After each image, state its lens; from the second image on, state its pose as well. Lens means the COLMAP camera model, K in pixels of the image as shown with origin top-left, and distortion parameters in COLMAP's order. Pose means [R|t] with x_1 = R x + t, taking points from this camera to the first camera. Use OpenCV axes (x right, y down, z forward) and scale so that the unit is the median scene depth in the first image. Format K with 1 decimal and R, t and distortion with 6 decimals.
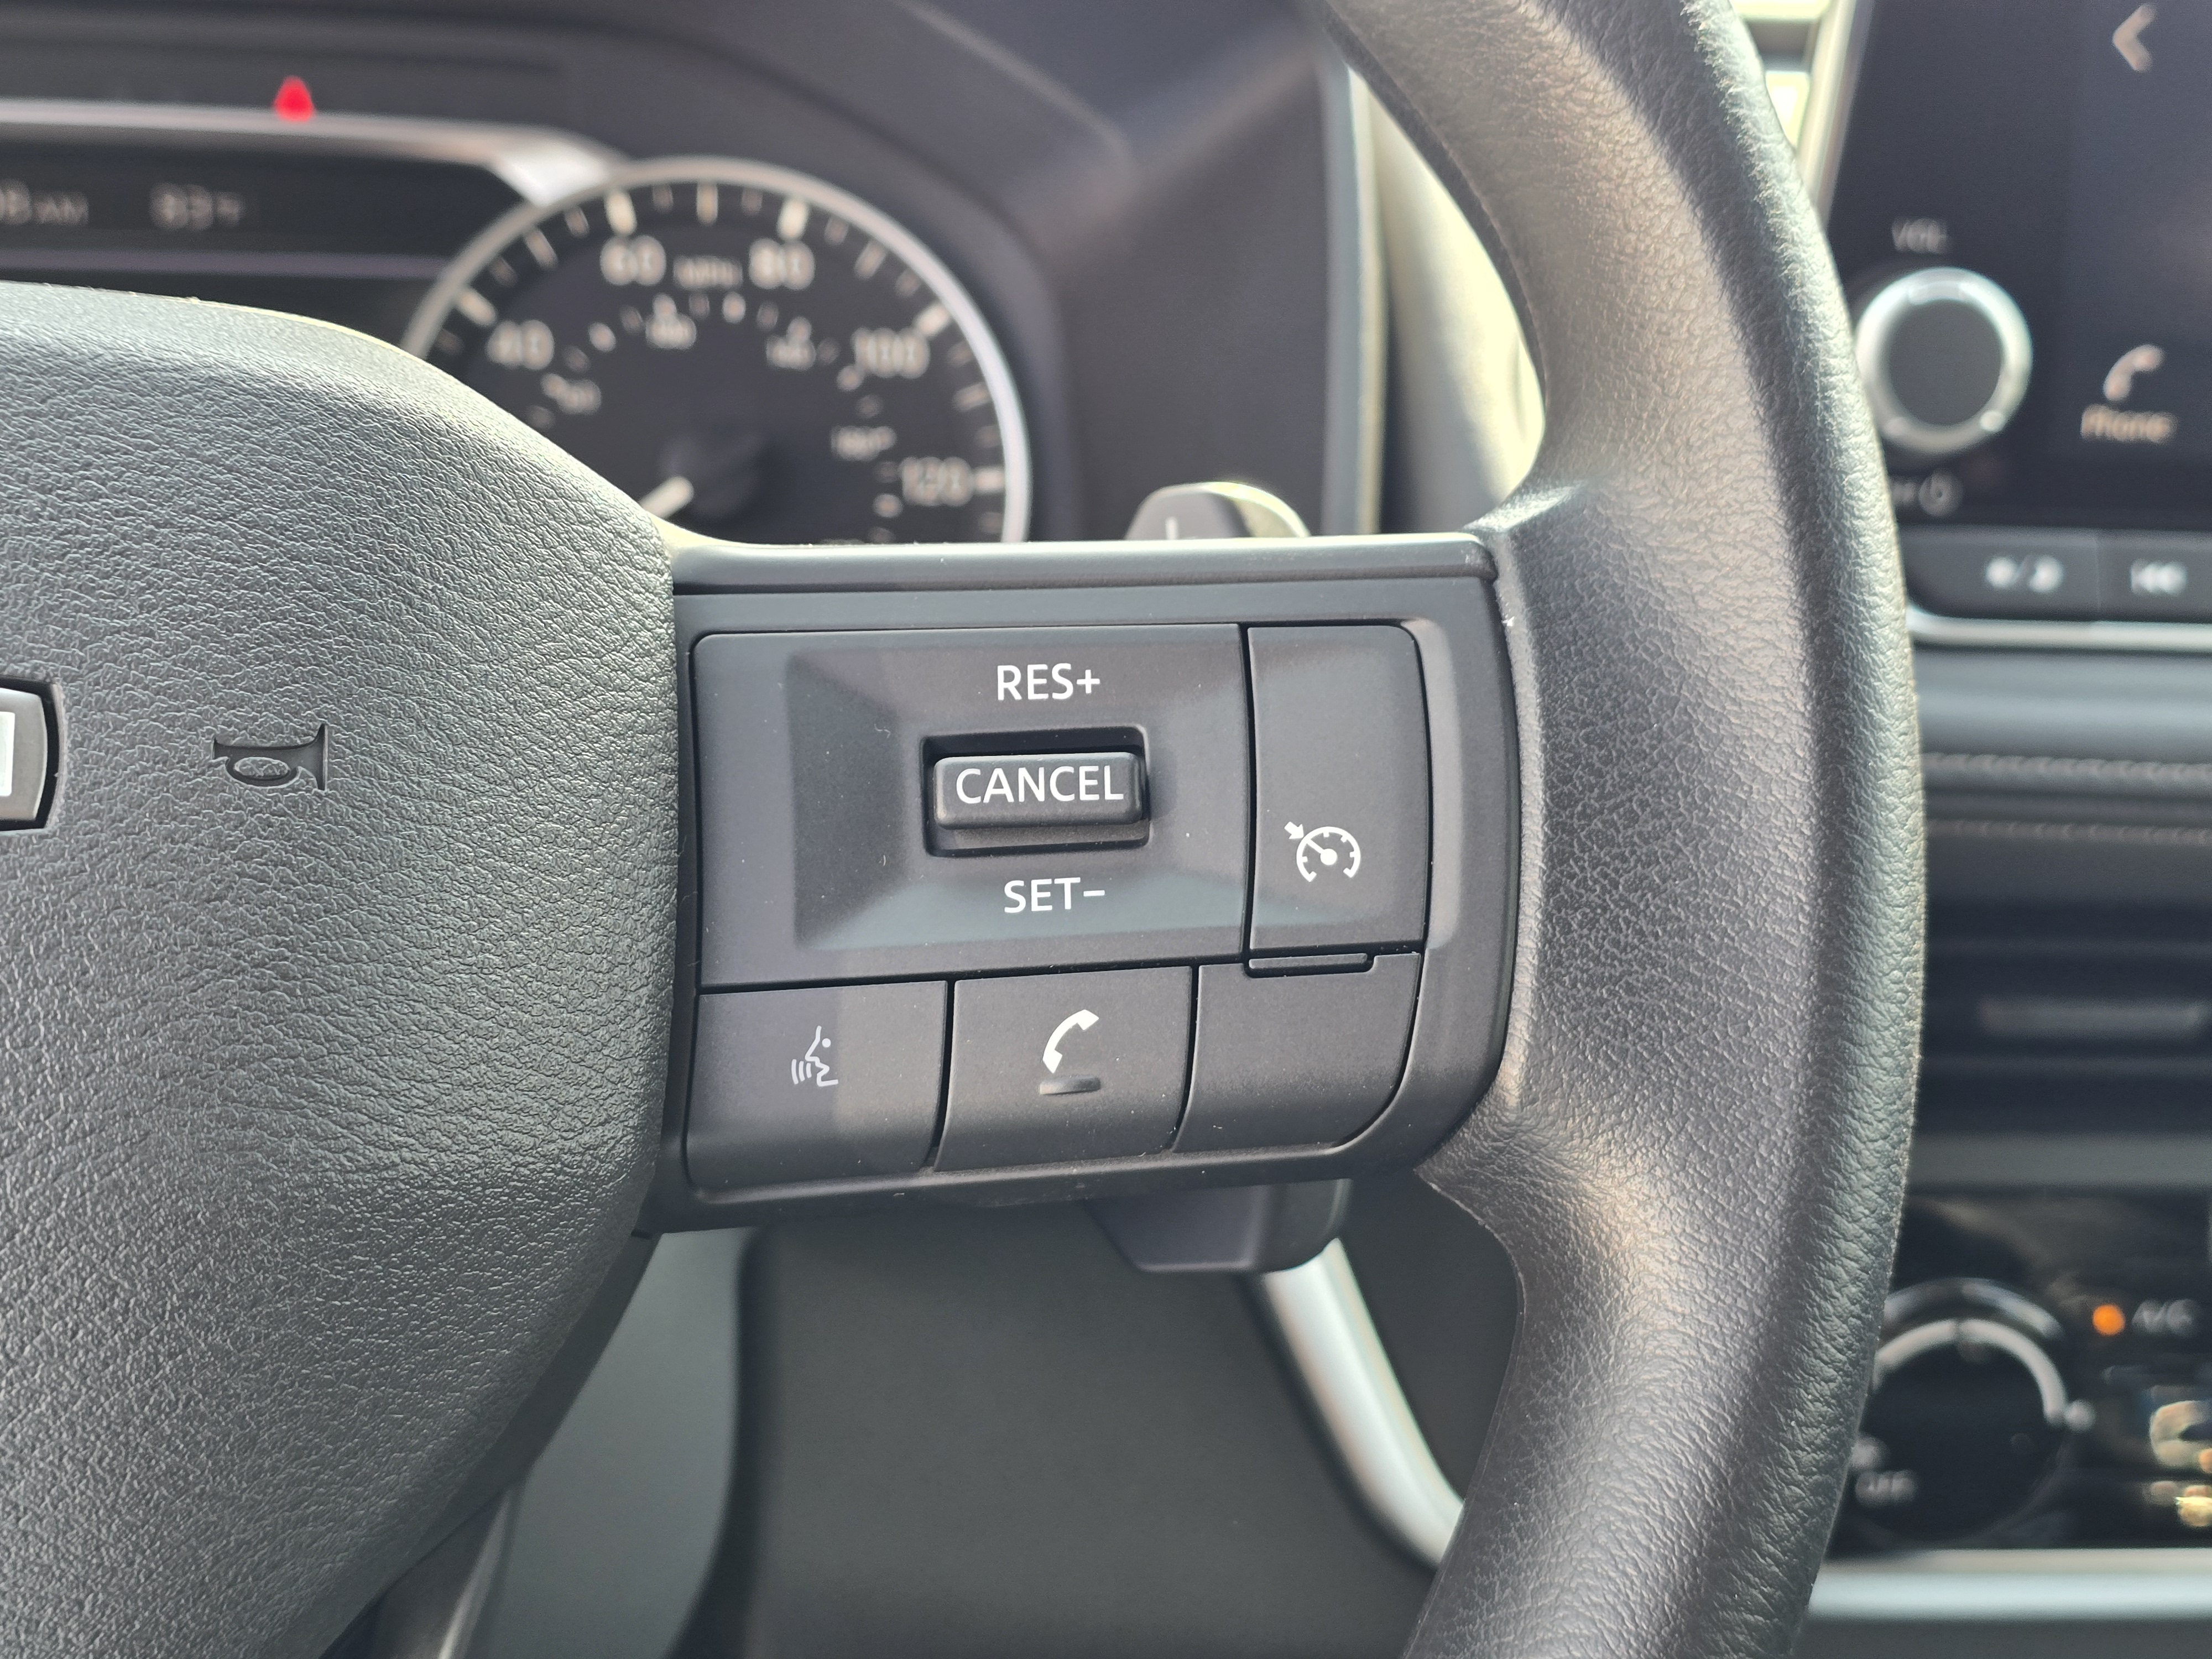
lens RADIAL K [[3069.6, 0, 1110.2], [0, 3069.6, 827.4], [0, 0, 1]] dist [0.098850, 0.000000]
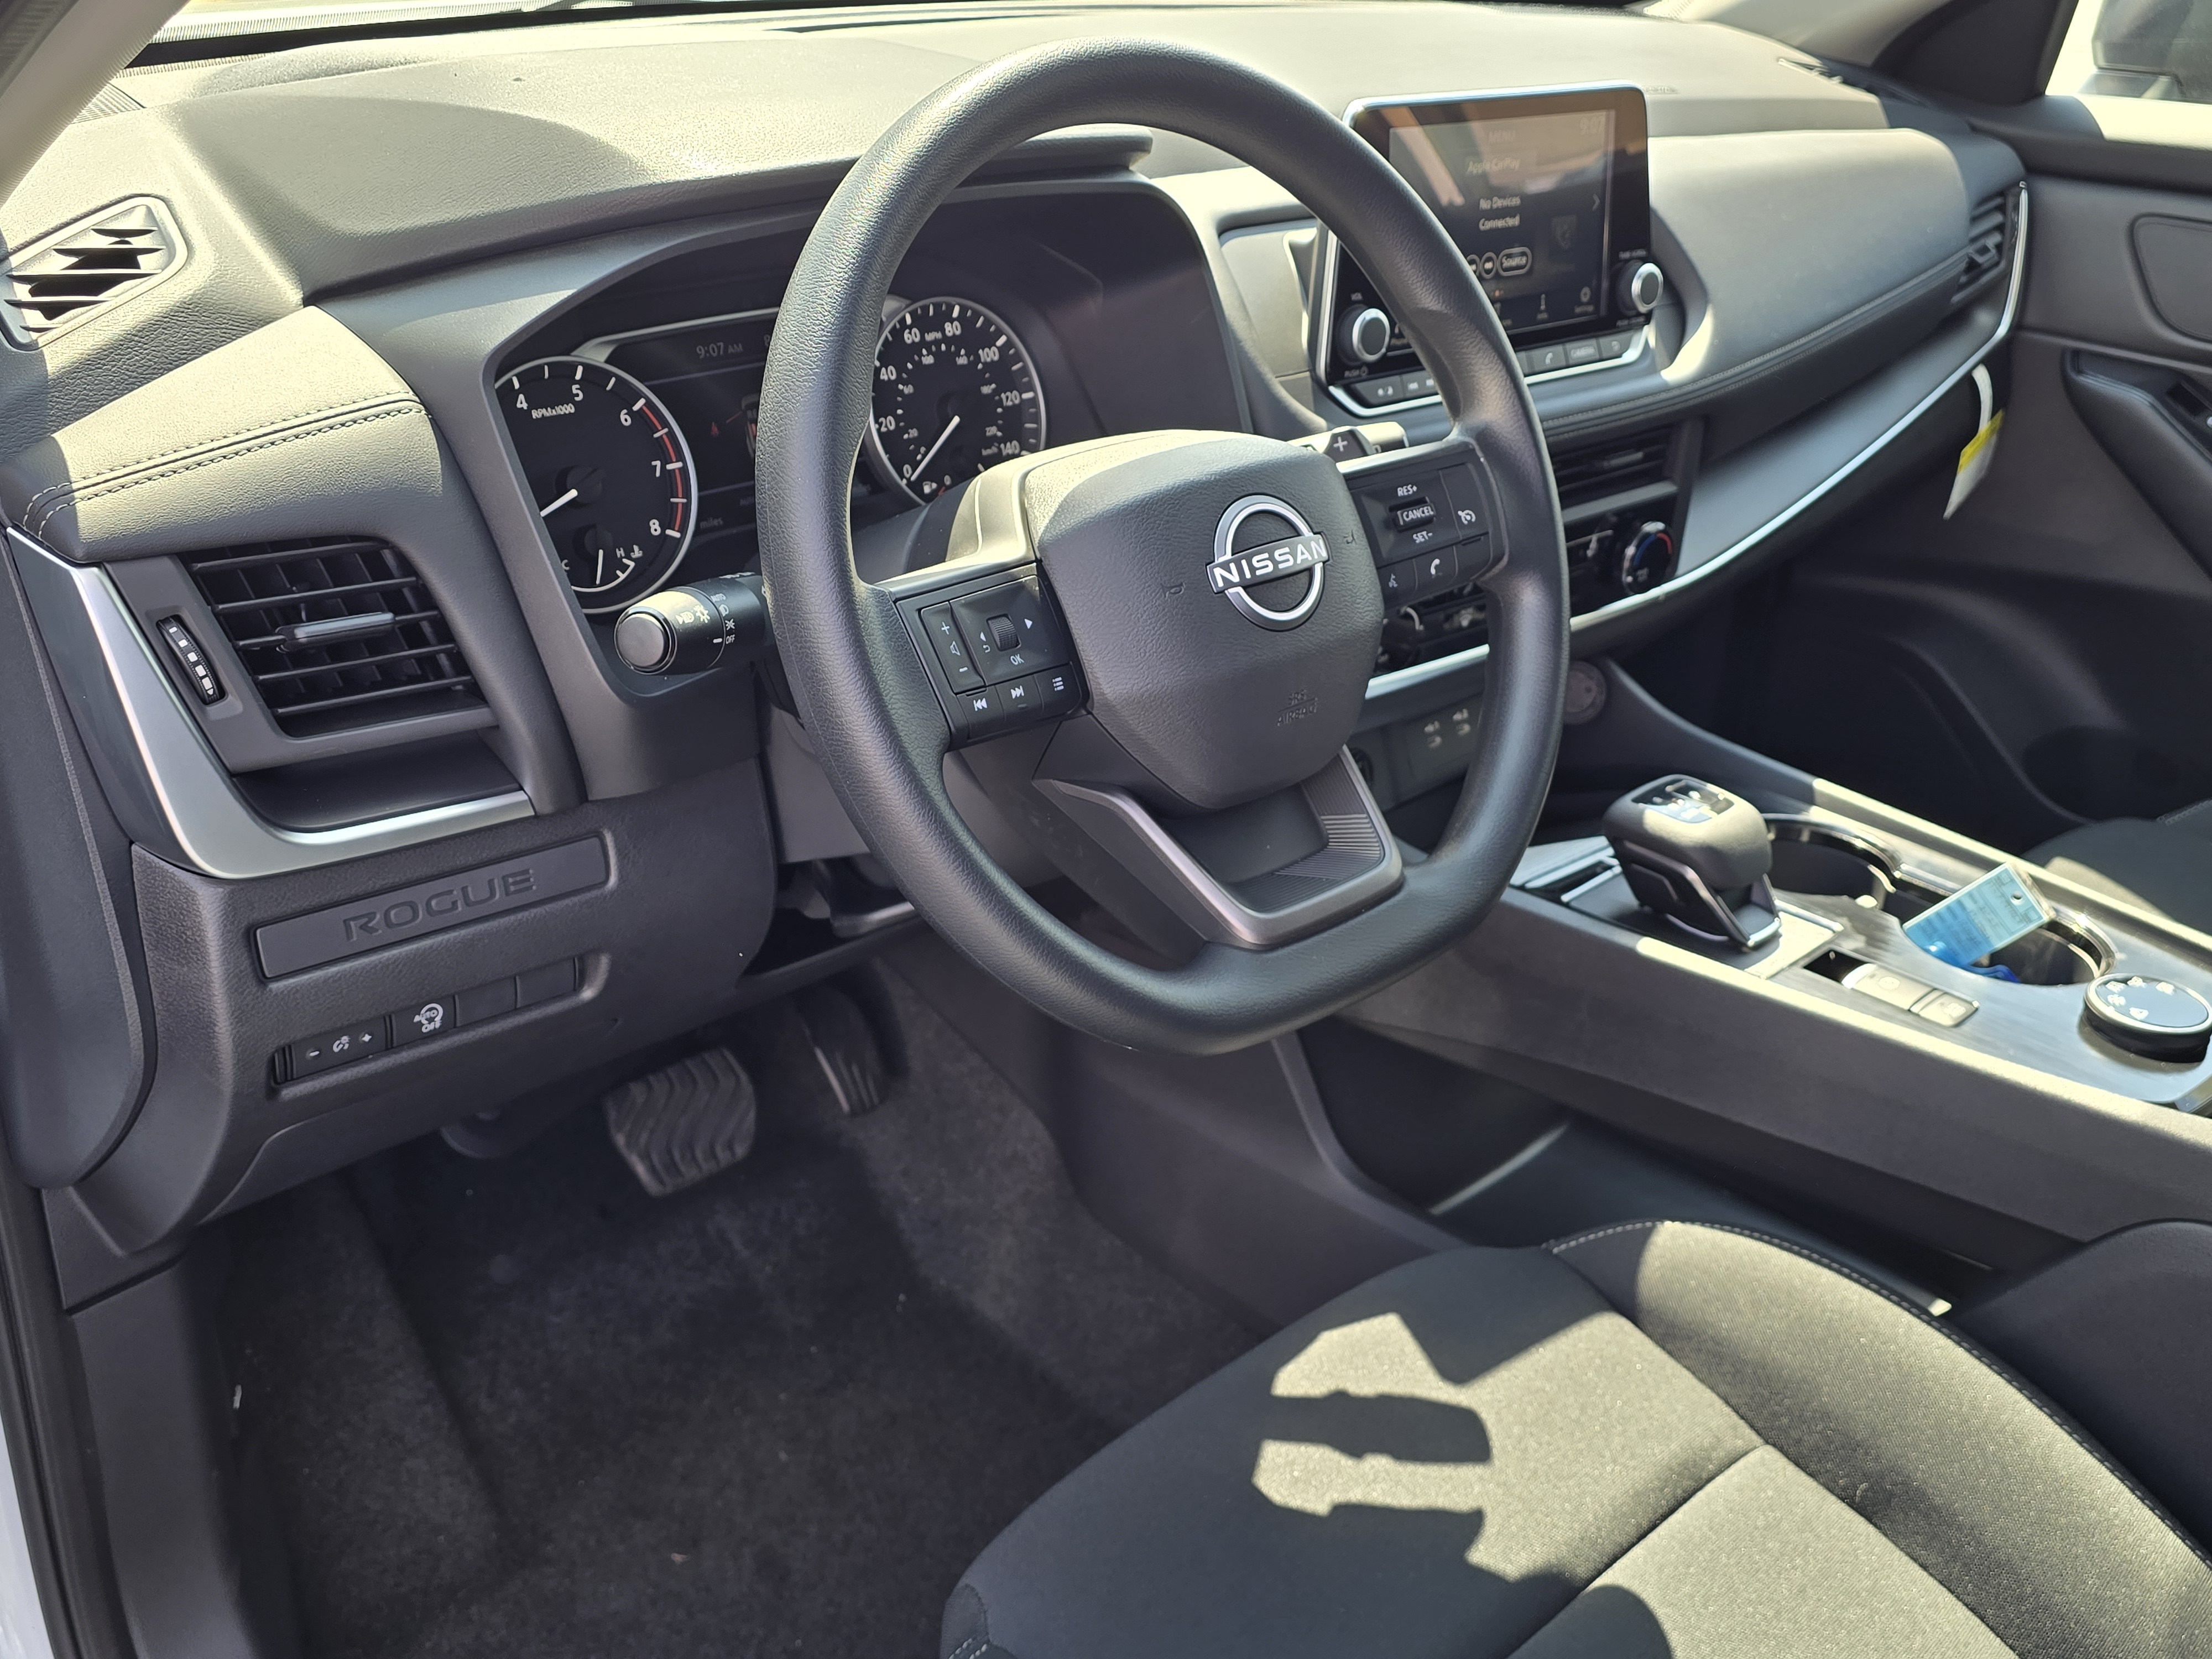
lens RADIAL K [[2136.8, 0, 1144.2], [0, 2136.8, 820.7], [0, 0, 1]] dist [0.067318, 0.000000]
pose [[0.833515, -0.250197, 0.492600, -2.027900], [0.141209, 0.958447, 0.247870, -0.419570], [-0.534147, -0.137044, 0.834210, -1.511658]]
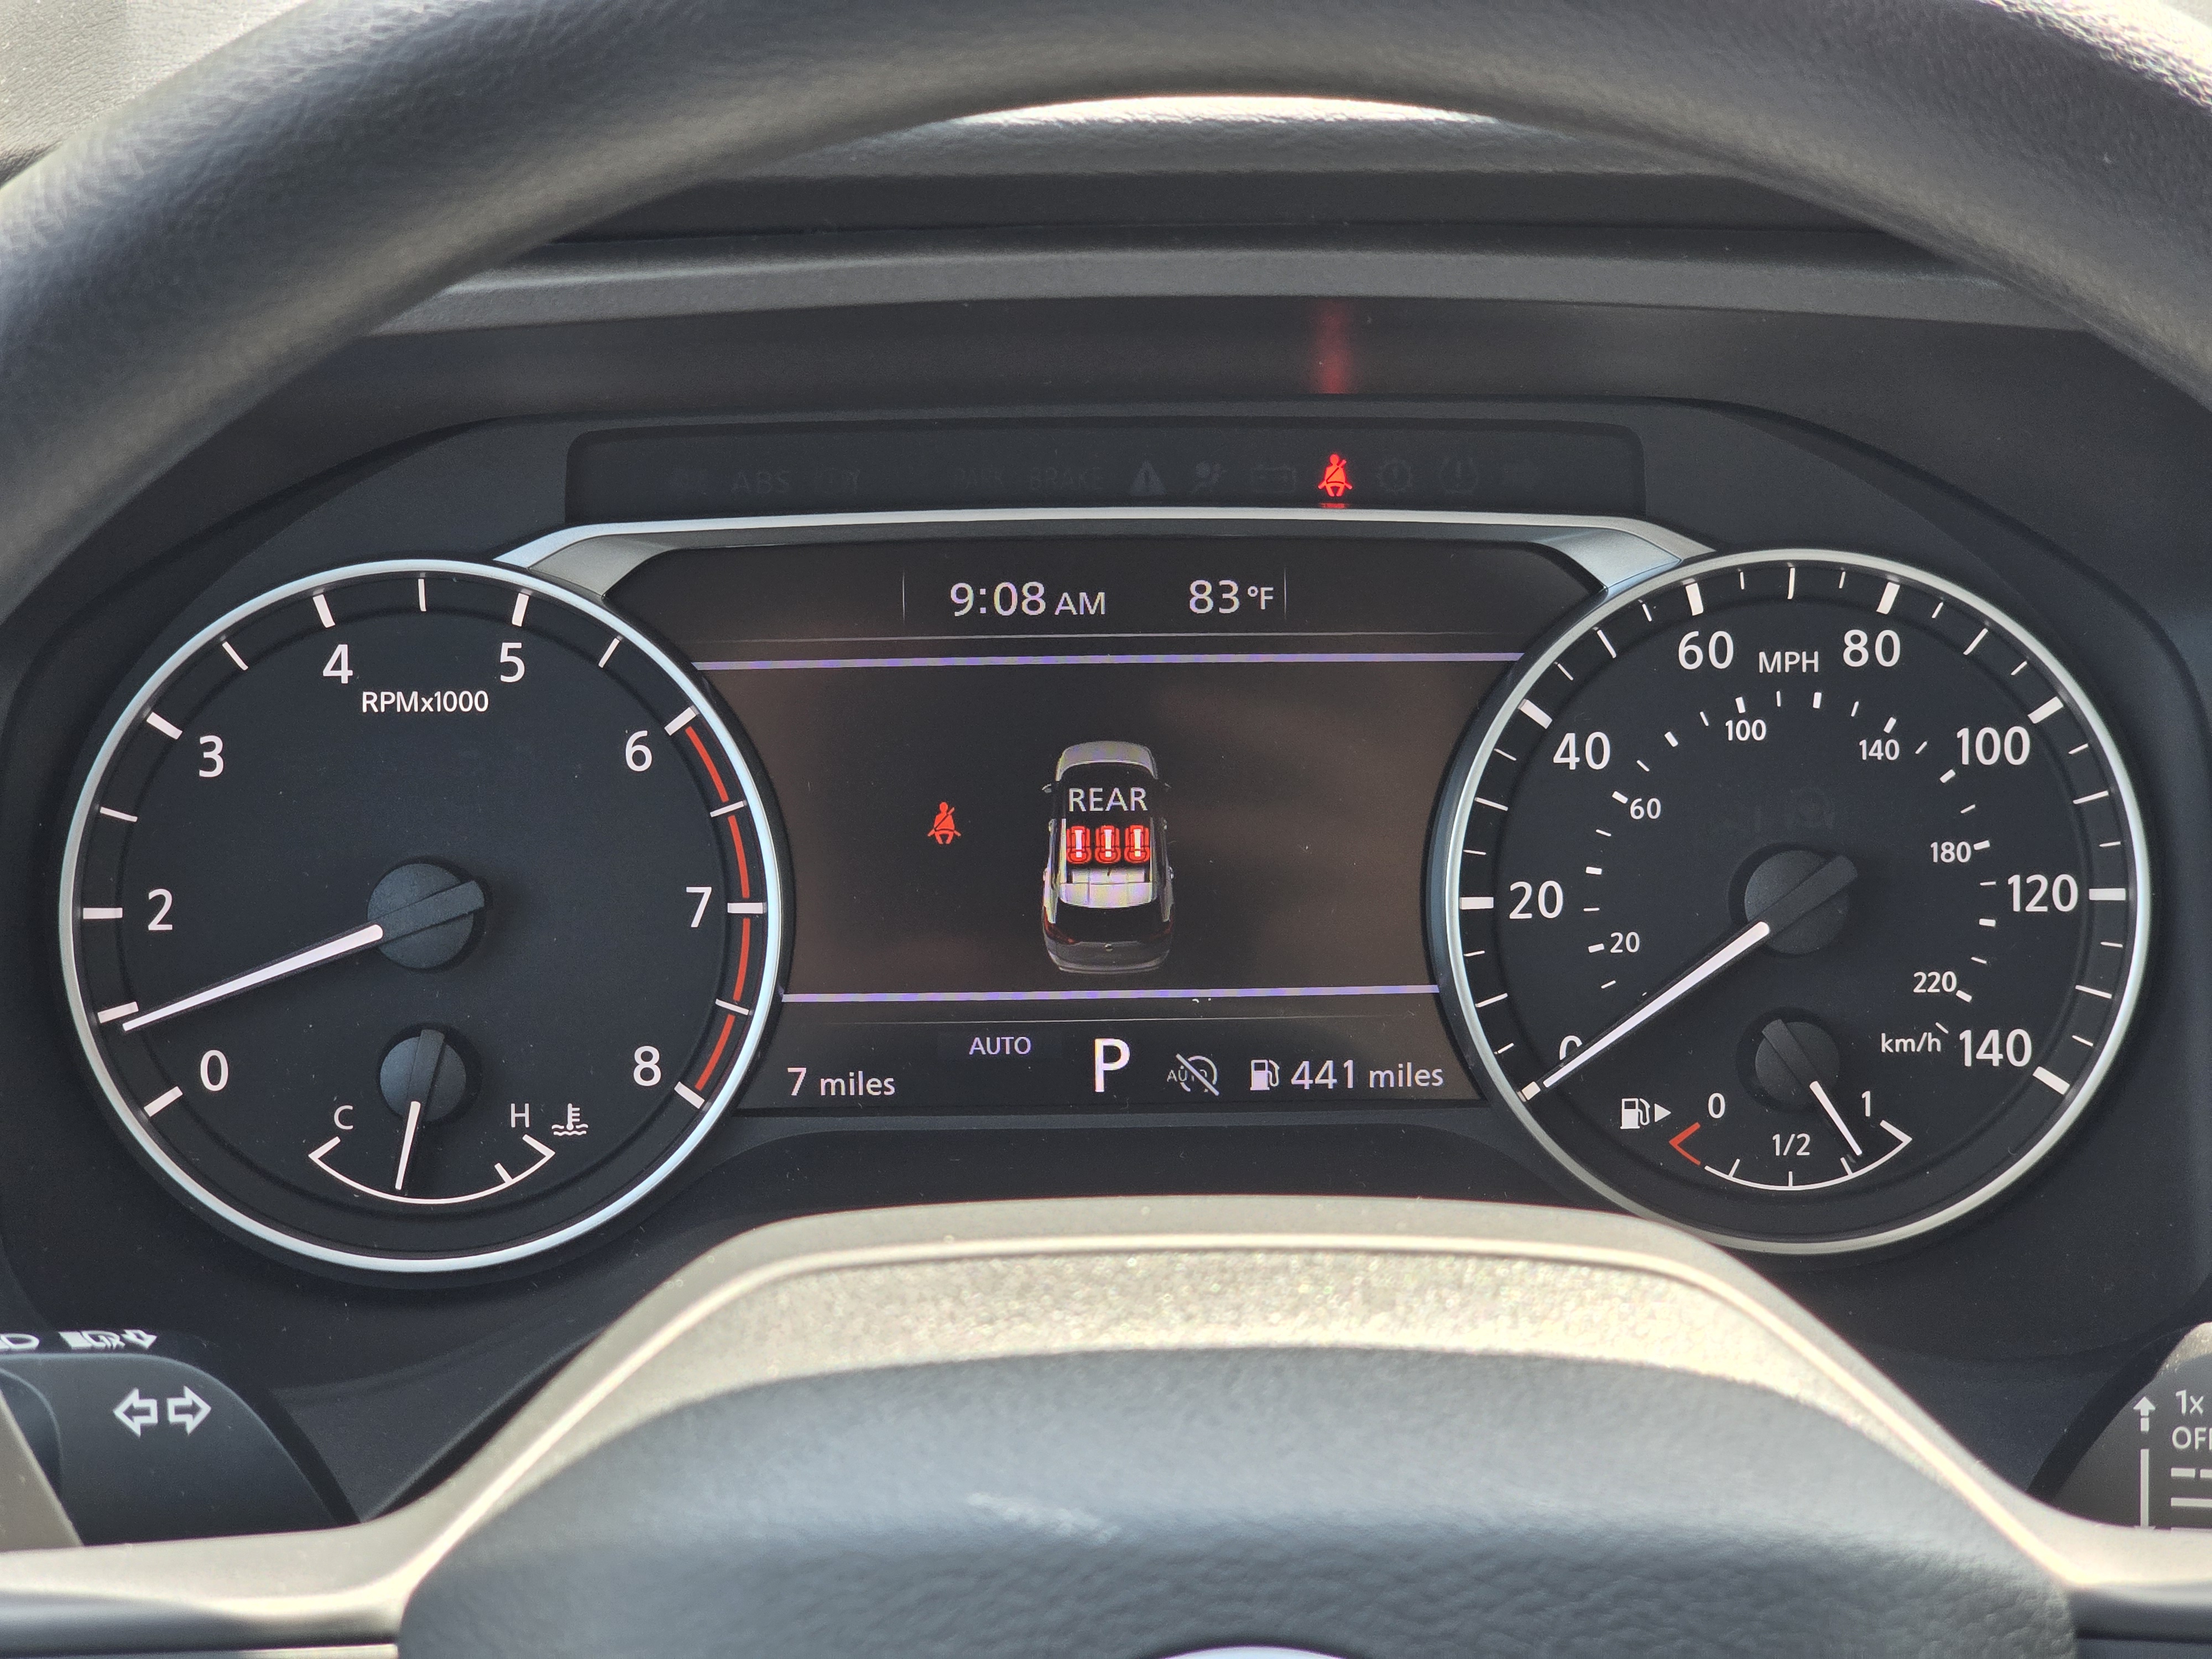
lens RADIAL K [[4374.9, 0, 1104.7], [0, 4374.9, 836.0], [0, 0, 1]] dist [-0.107062, 0.000000]
pose [[0.985542, 0.021097, -0.168115, -0.221621], [-0.002601, 0.993985, 0.109486, -0.522043], [0.169414, -0.107465, 0.979668, -0.496205]]
